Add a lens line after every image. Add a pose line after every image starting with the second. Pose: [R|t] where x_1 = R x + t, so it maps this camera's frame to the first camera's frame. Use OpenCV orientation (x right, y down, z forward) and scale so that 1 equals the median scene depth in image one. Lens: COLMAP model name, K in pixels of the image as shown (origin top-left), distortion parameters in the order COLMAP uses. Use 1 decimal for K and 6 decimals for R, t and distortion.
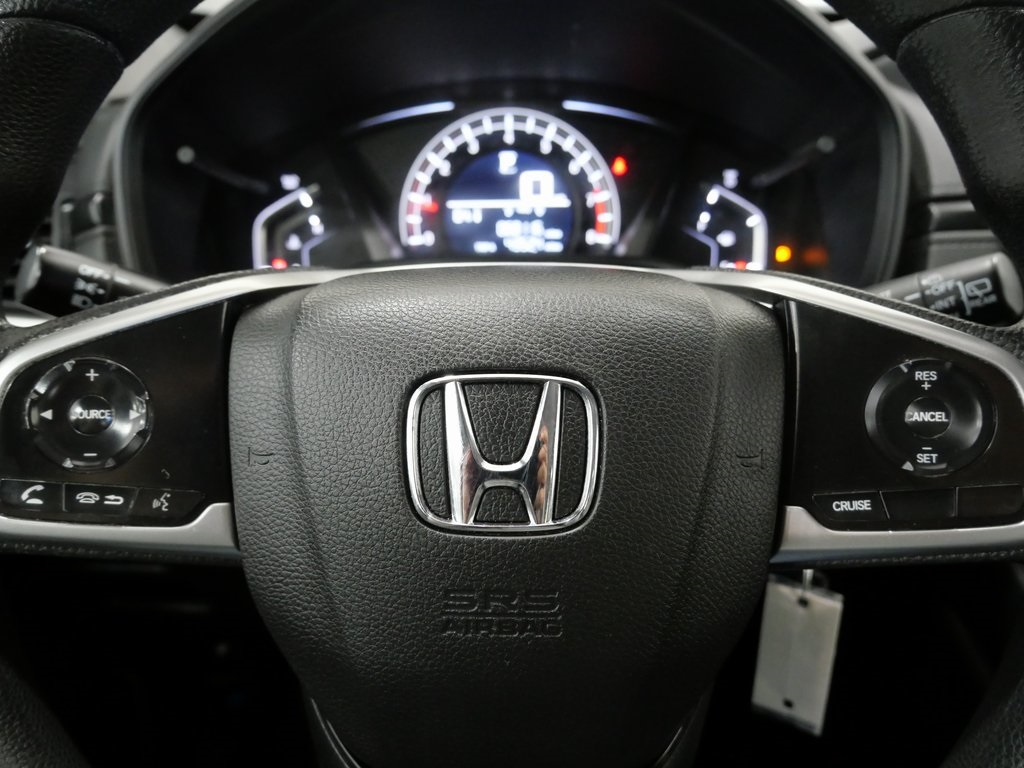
lens RADIAL K [[724.7, 0, 518.3], [0, 724.7, 381.0], [0, 0, 1]] dist [-0.025856, 0.005931]
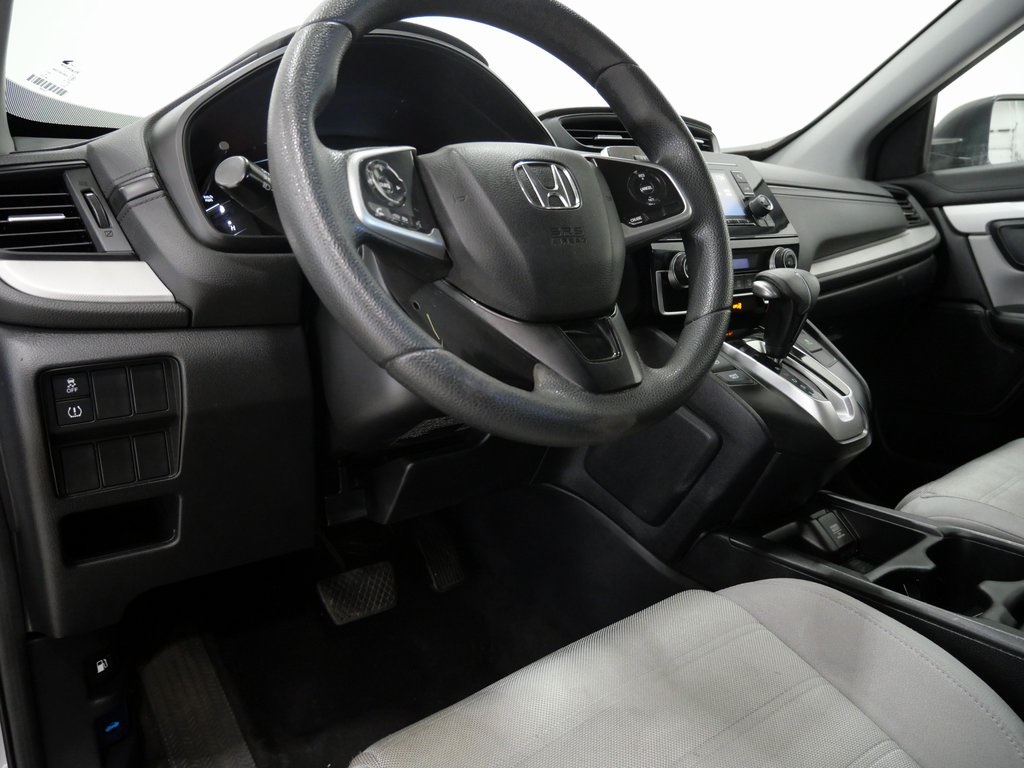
lens RADIAL K [[724.7, 0, 518.3], [0, 724.7, 381.0], [0, 0, 1]] dist [-0.025856, 0.005931]
pose [[0.795565, -0.143324, 0.588671, -1.682987], [0.290032, 0.943148, -0.162338, 1.110540], [-0.531937, 0.299884, 0.791904, -0.815470]]
